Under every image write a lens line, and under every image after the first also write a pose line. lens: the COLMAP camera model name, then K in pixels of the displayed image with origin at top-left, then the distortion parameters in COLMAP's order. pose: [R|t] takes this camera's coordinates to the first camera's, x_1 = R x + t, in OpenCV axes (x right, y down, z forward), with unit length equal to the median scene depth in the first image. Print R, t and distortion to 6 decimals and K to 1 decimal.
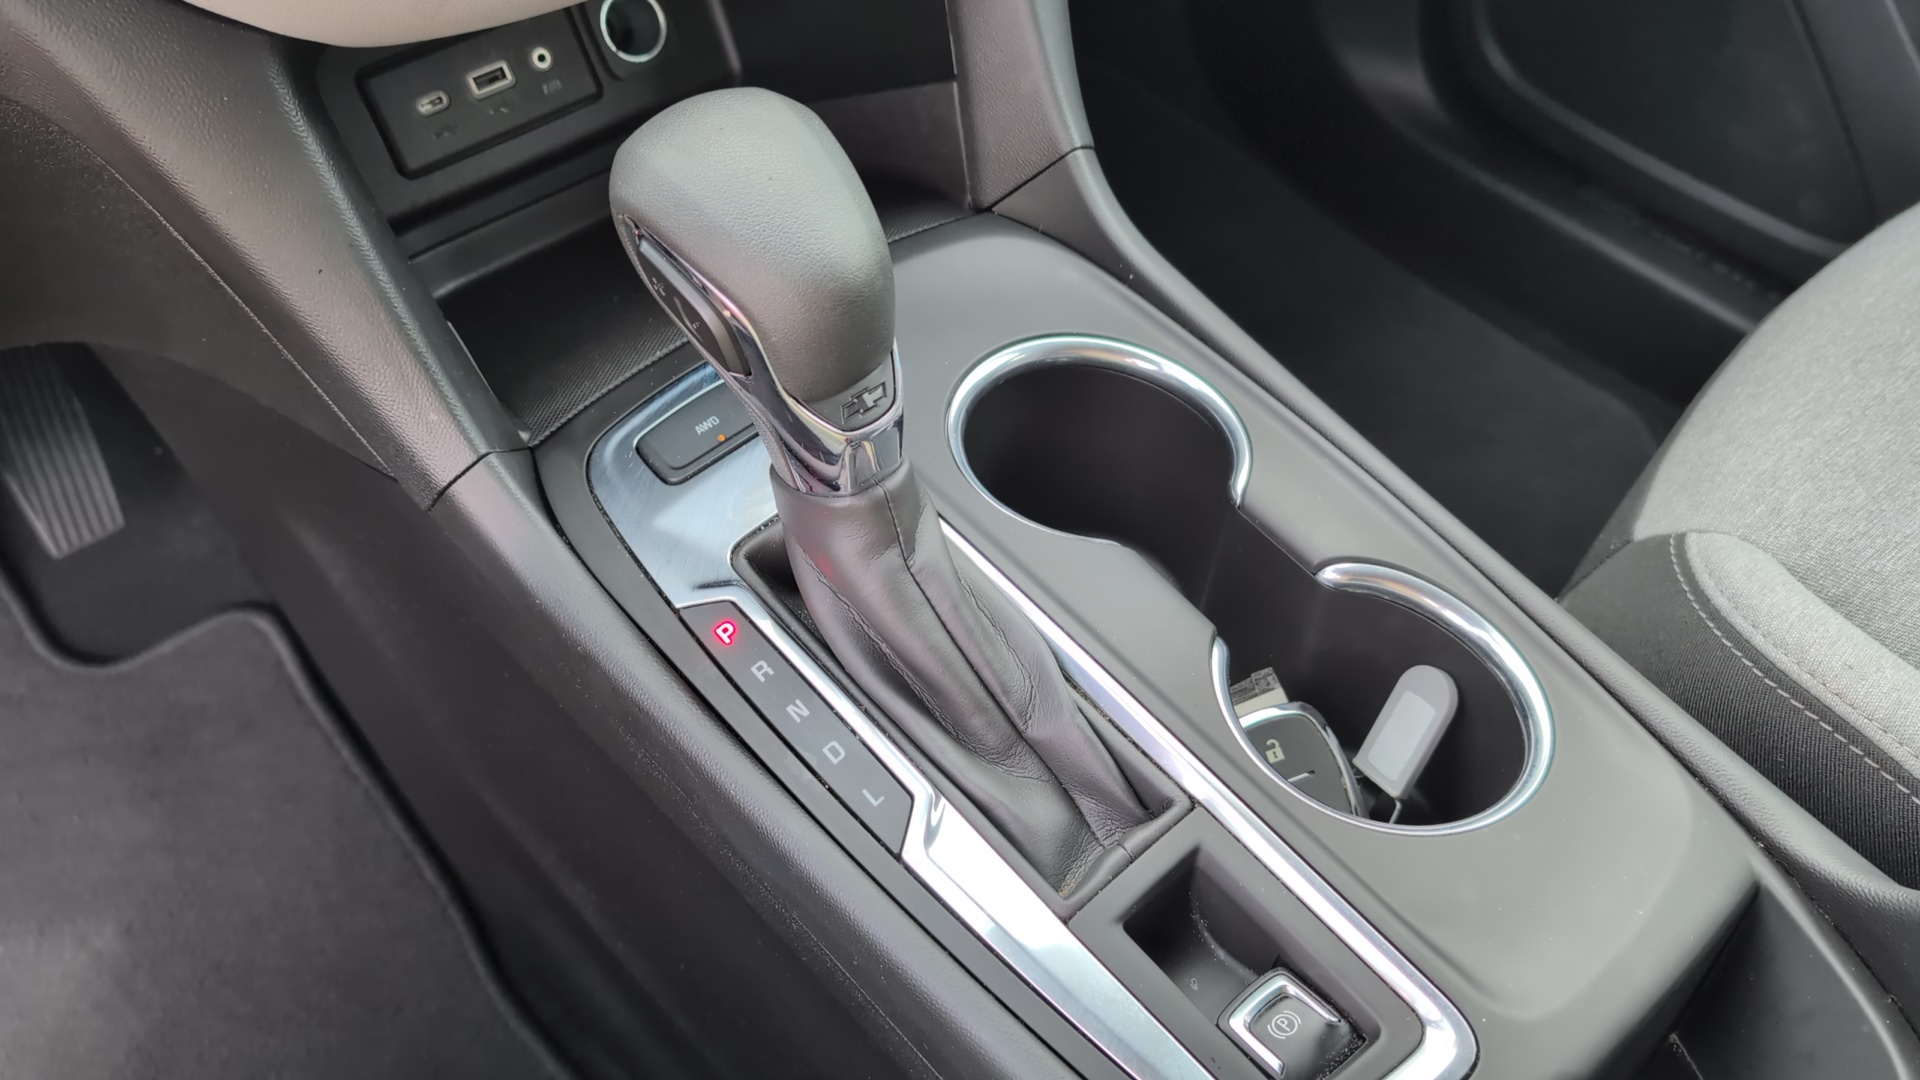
lens RADIAL K [[1539.7, 0, 954.4], [0, 1539.7, 529.5], [0, 0, 1]] dist [0.090813, -0.196055]
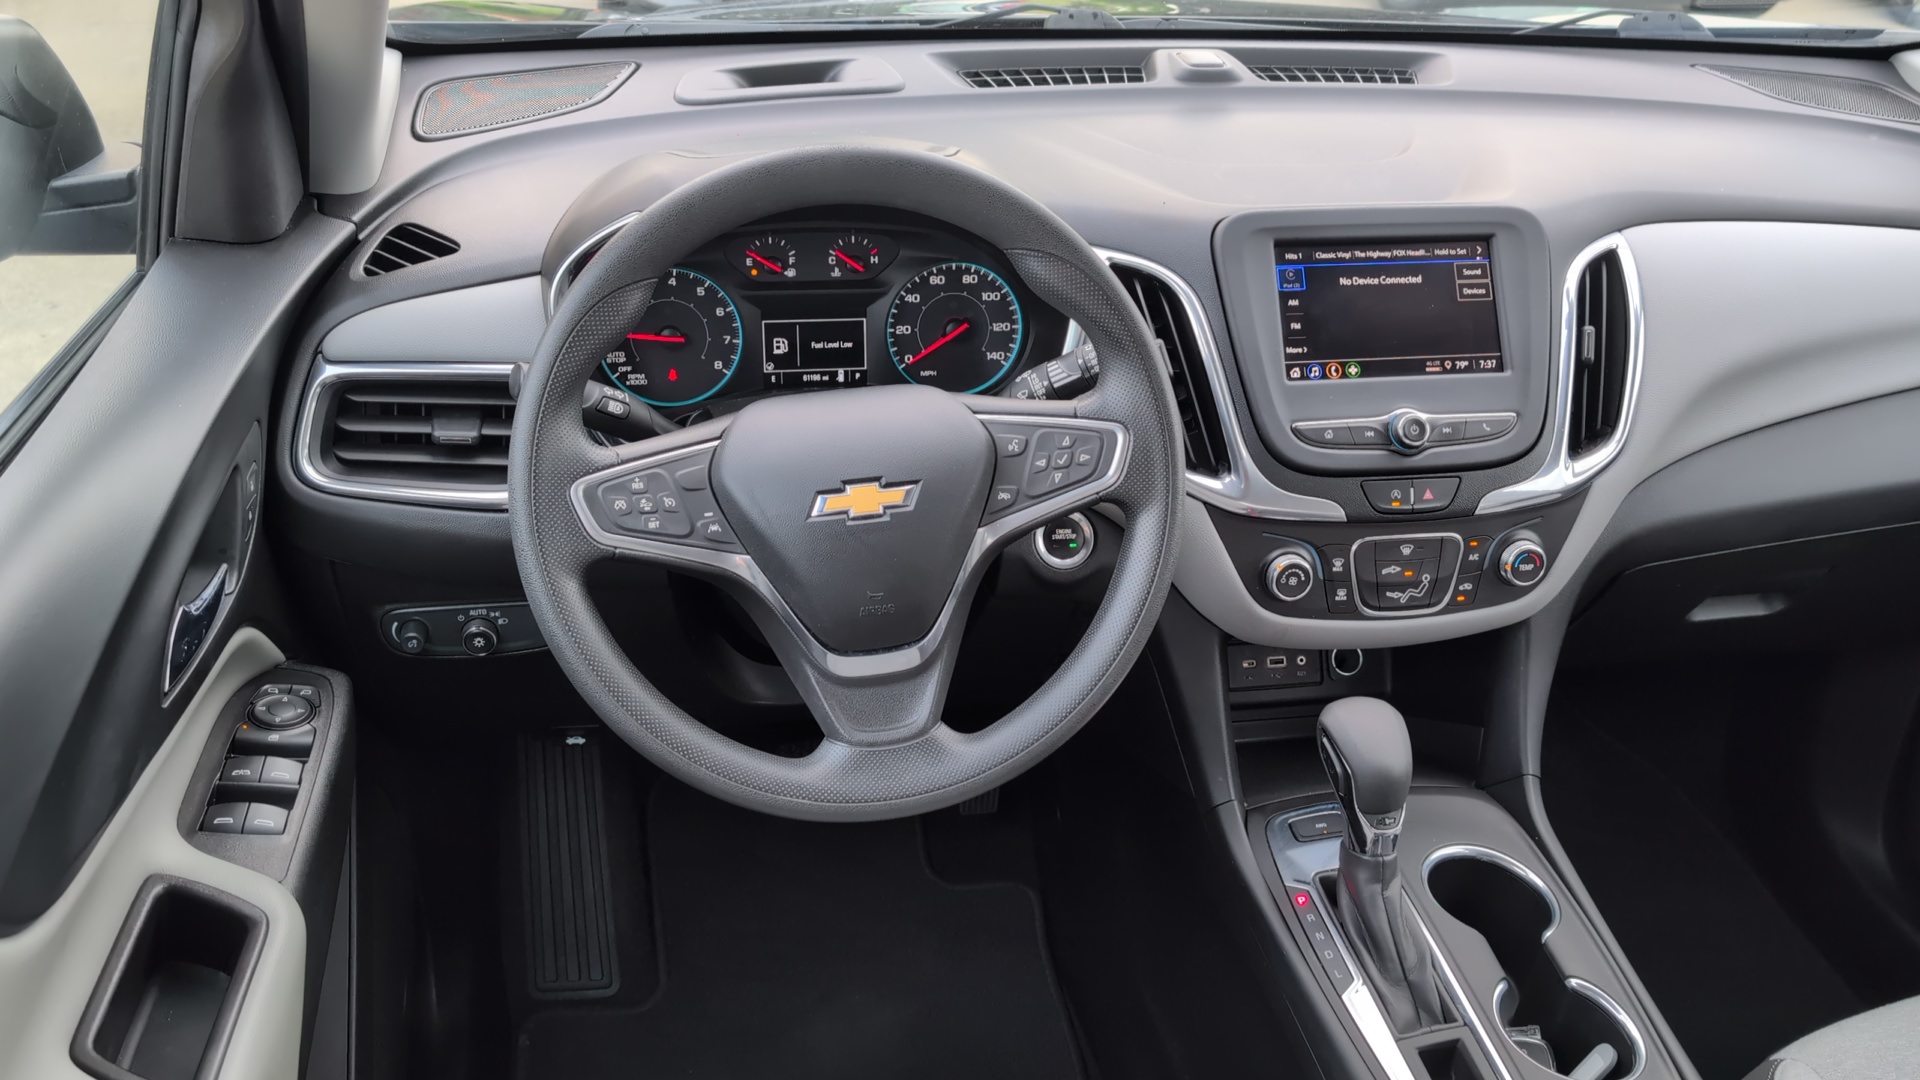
lens RADIAL K [[1539.7, 0, 954.4], [0, 1539.7, 529.5], [0, 0, 1]] dist [0.090813, -0.196055]
pose [[0.858819, 0.262598, -0.439854, 0.294675], [-0.402708, 0.876778, -0.262845, 0.405001], [0.316632, 0.402869, 0.858744, -1.461032]]
